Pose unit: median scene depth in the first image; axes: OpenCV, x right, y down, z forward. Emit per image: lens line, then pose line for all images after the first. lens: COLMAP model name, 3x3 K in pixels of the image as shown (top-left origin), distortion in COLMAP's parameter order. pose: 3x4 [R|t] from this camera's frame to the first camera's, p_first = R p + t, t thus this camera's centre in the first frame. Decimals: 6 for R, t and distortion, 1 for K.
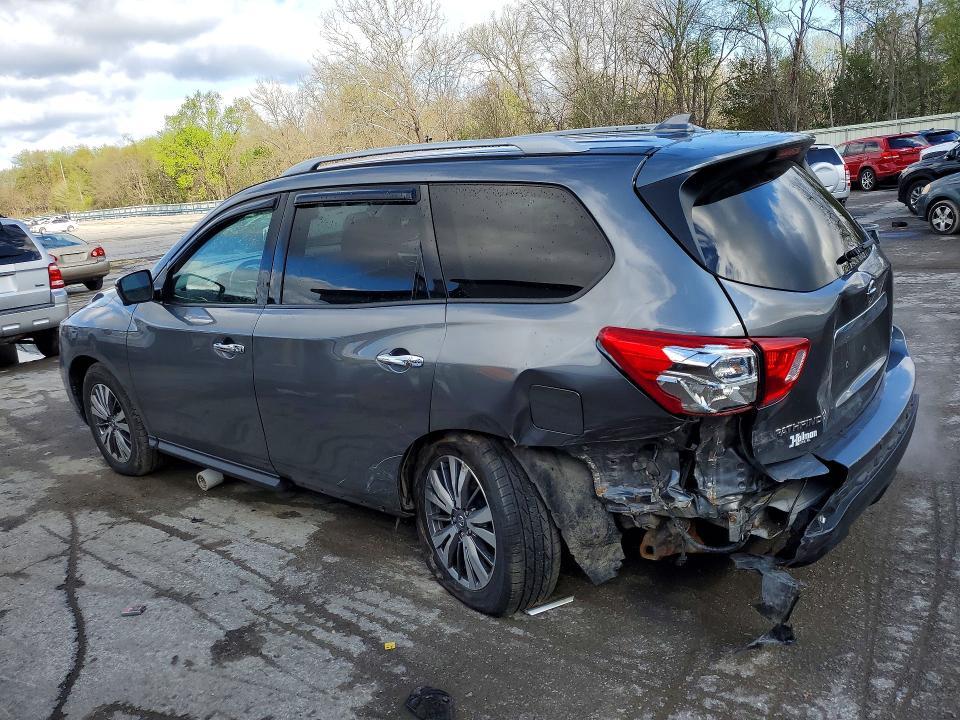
lens RADIAL K [[756.9, 0, 480.0], [0, 756.9, 360.0], [0, 0, 1]] dist [0.036820, 0.008372]
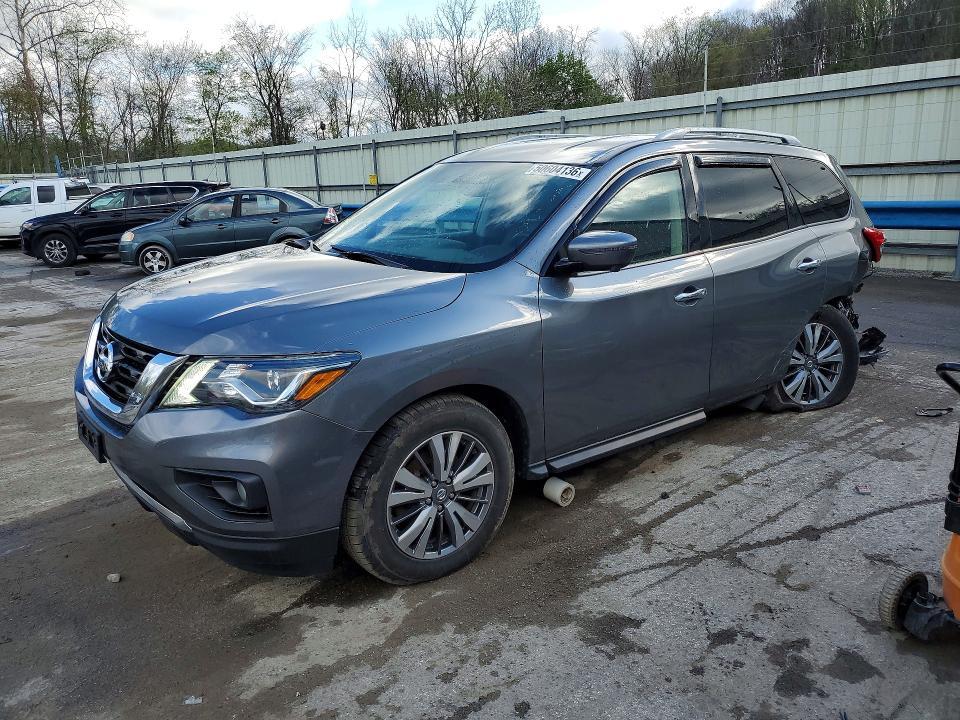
lens RADIAL K [[765.3, 0, 480.0], [0, 765.3, 360.0], [0, 0, 1]] dist [0.014334, 0.001821]
pose [[0.177967, -0.140361, 0.973974, -1.399607], [0.246067, 0.964678, 0.094059, -0.099328], [-0.952774, 0.222924, 0.206220, 1.063632]]
